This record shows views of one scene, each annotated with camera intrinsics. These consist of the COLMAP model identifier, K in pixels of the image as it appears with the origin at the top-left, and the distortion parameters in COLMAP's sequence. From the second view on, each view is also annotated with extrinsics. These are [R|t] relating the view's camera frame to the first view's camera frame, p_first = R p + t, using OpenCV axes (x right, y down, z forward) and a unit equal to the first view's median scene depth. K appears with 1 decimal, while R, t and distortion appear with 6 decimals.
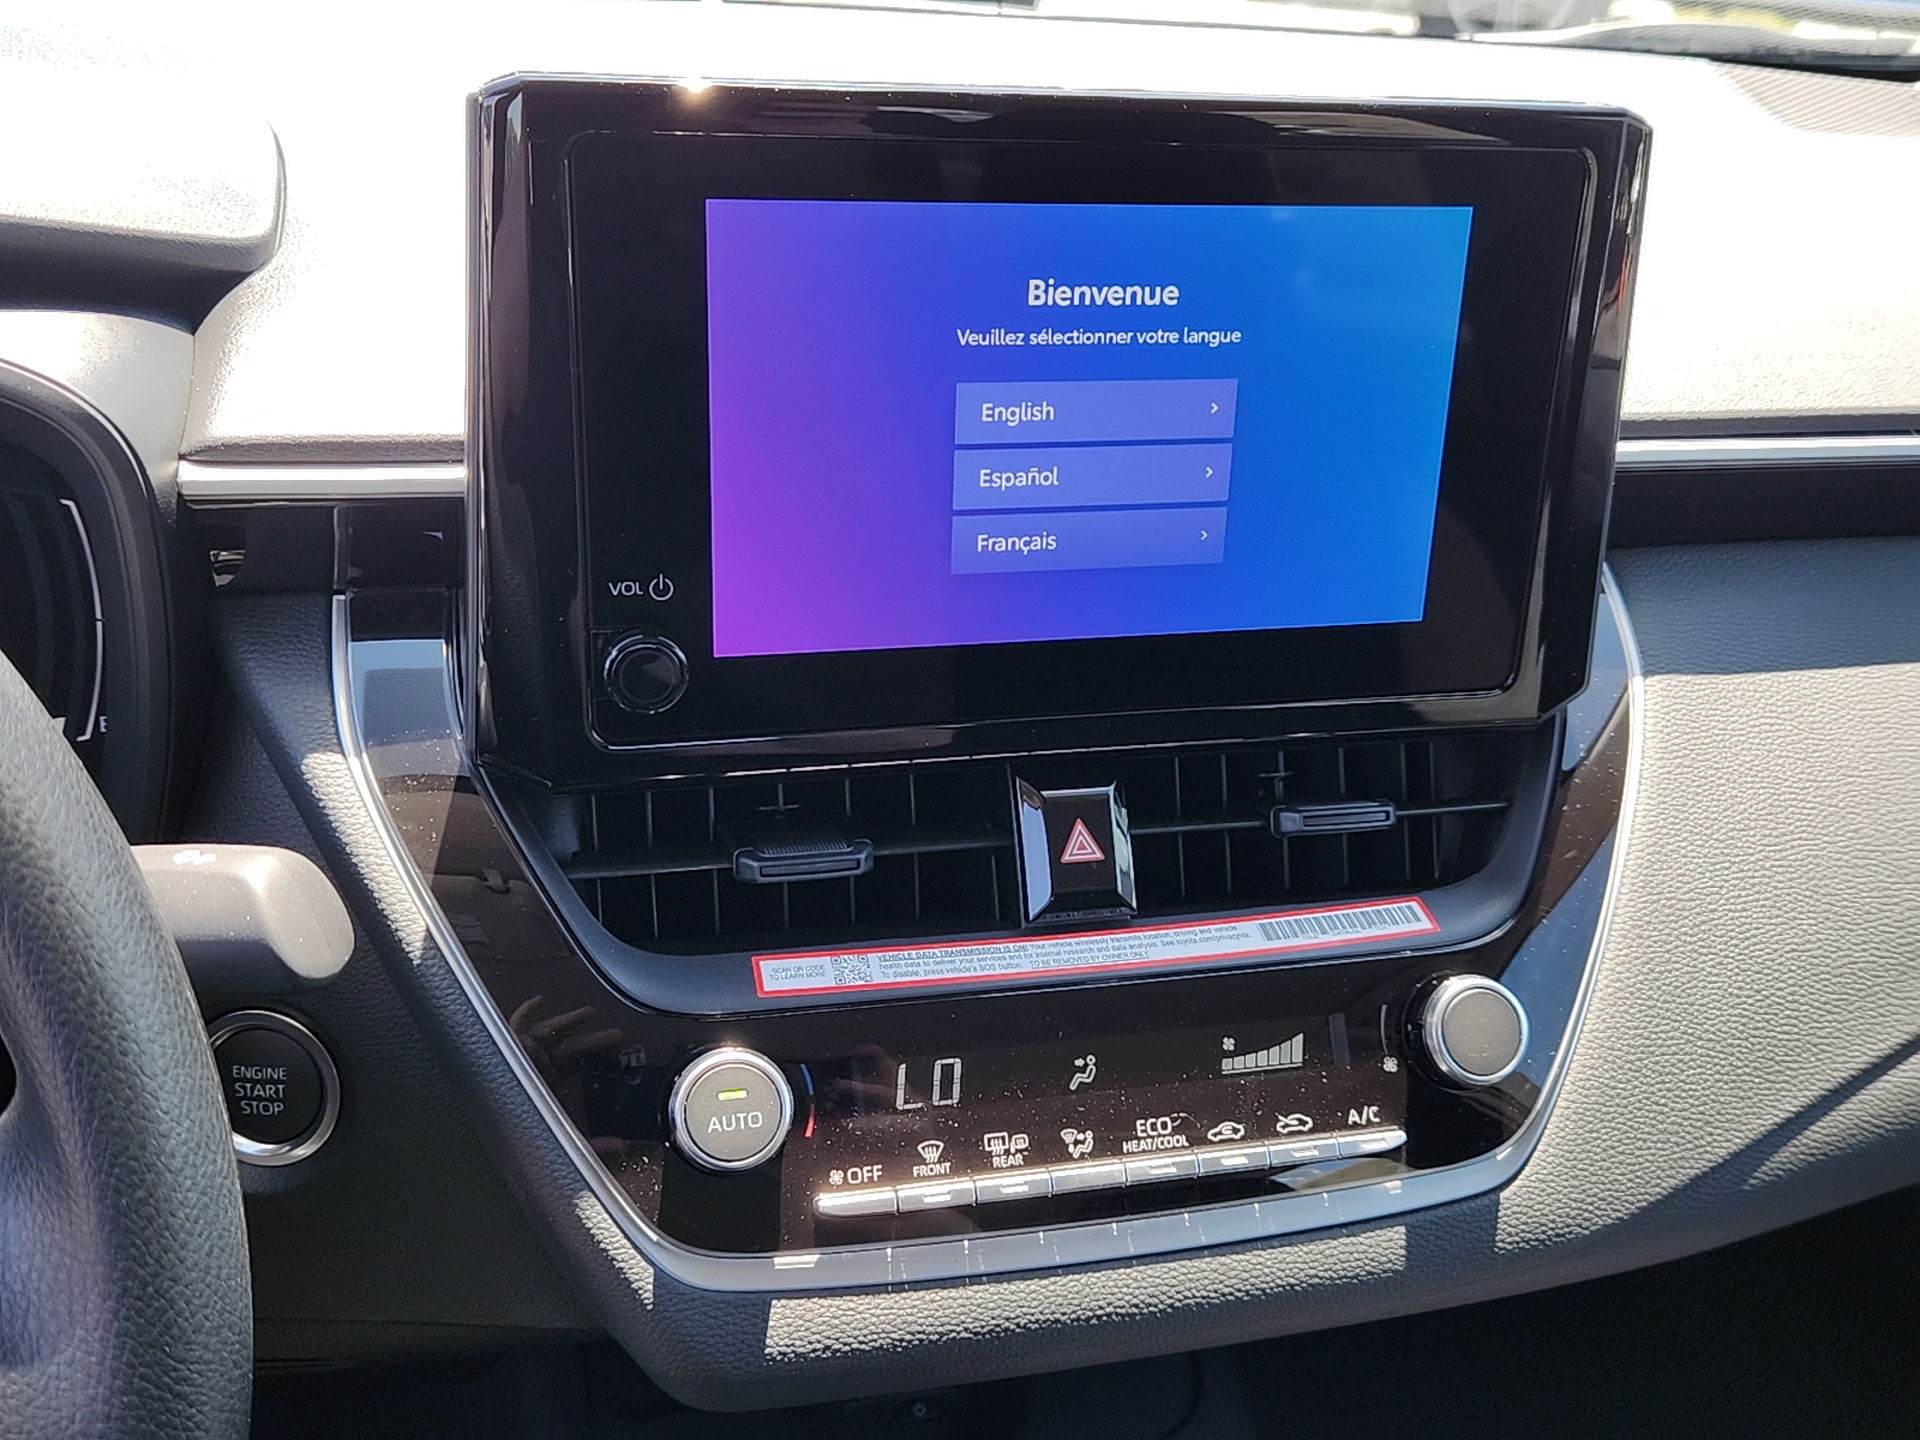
lens RADIAL K [[1864.5, 0, 957.8], [0, 1864.5, 710.3], [0, 0, 1]] dist [0.052673, 0.000000]
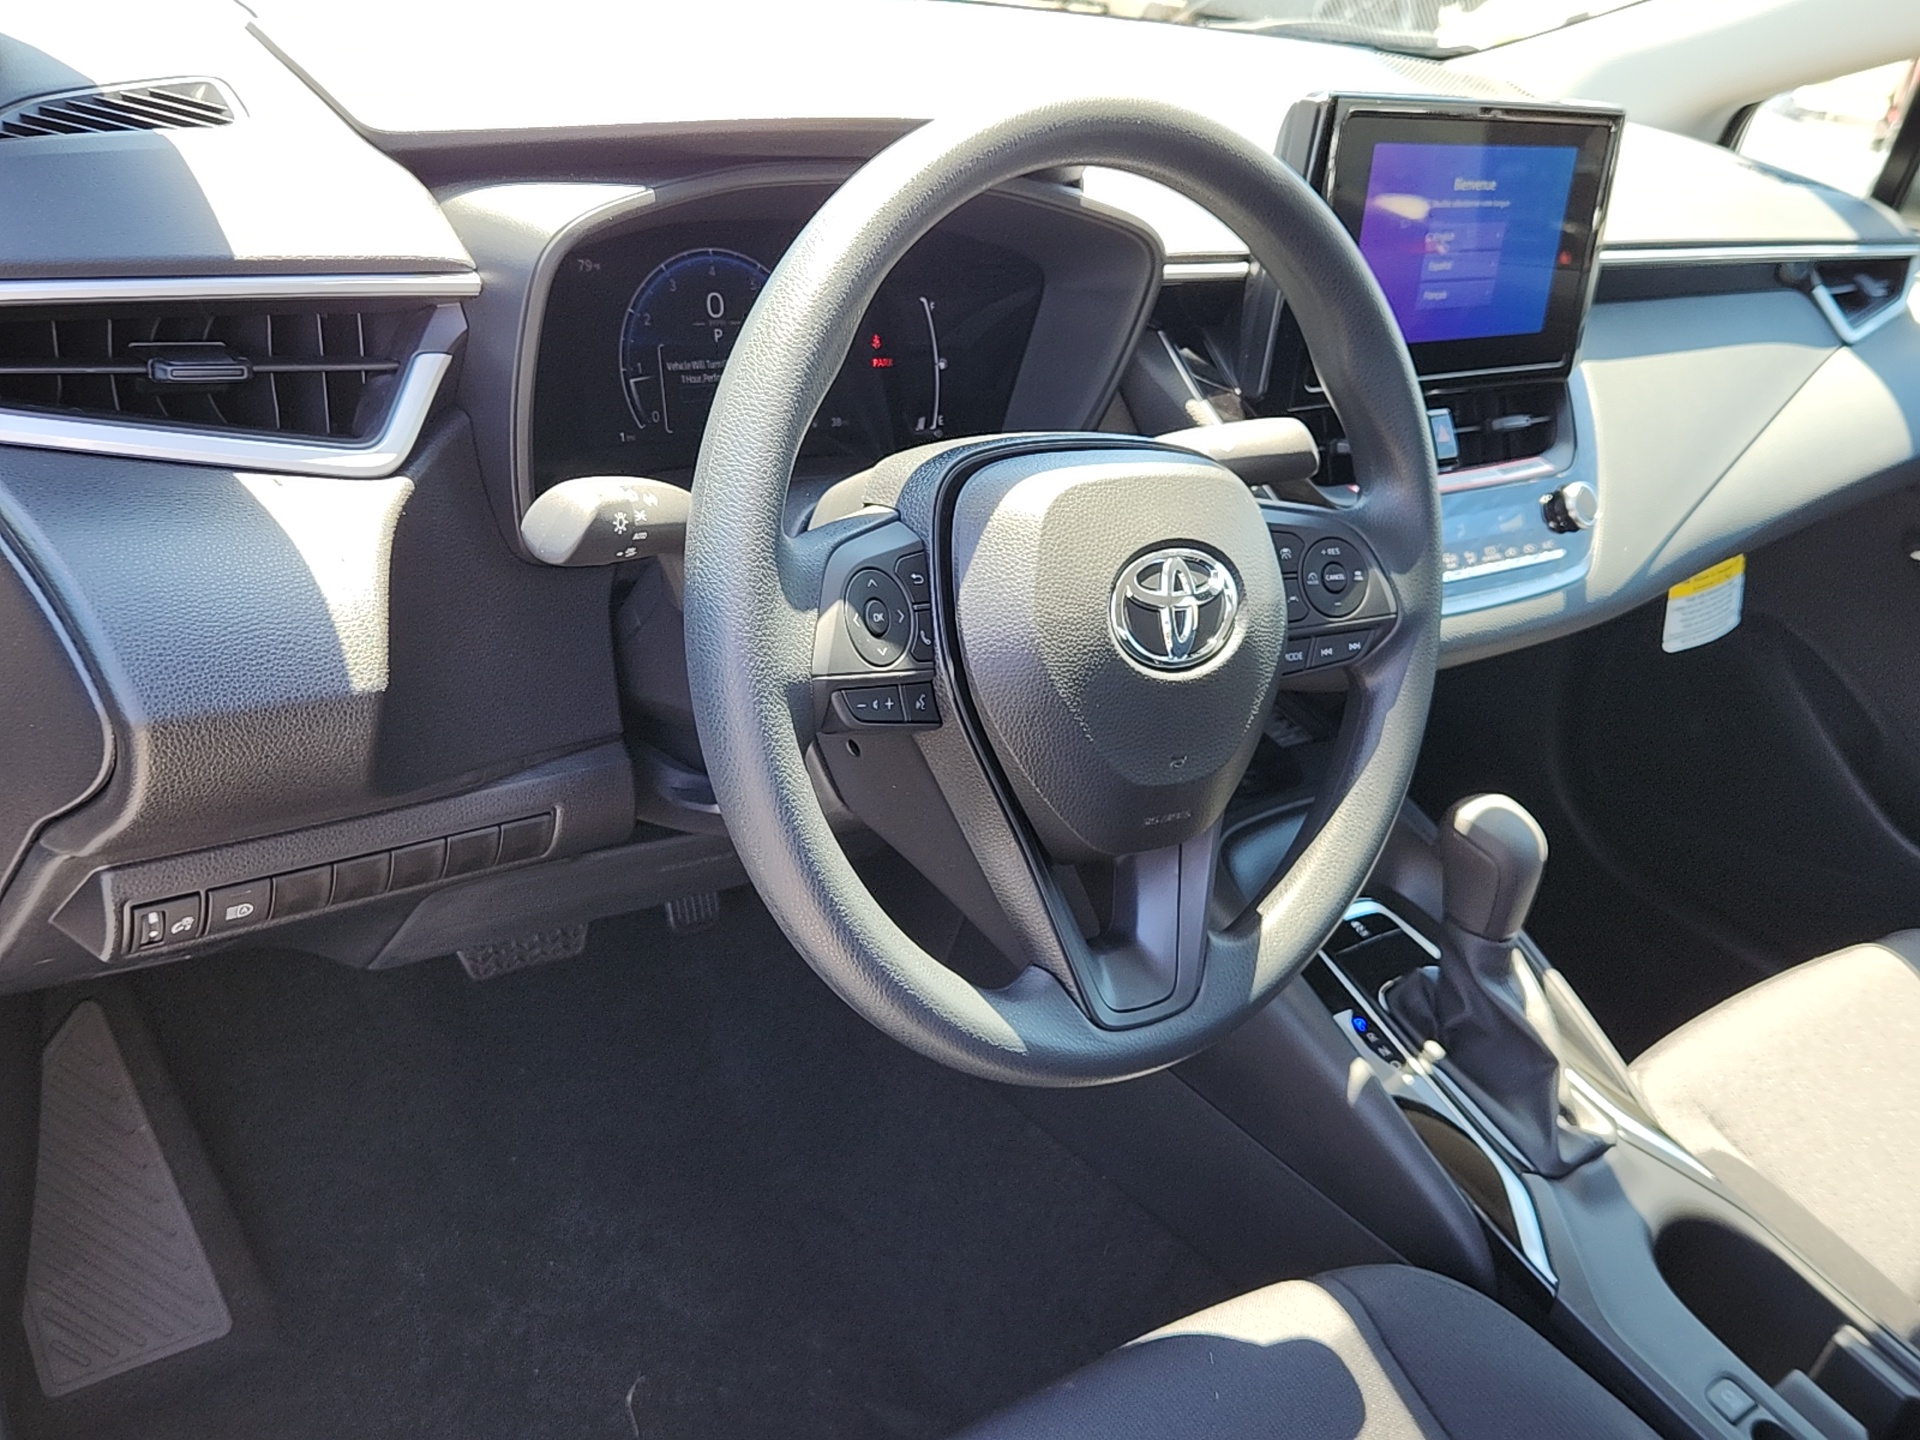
lens RADIAL K [[1864.5, 0, 963.3], [0, 1864.5, 726.1], [0, 0, 1]] dist [0.052673, 0.000000]
pose [[0.901437, -0.113737, 0.417701, -1.437891], [0.089971, 0.993023, 0.076228, 0.196706], [-0.423457, -0.031134, 0.905381, -0.810681]]
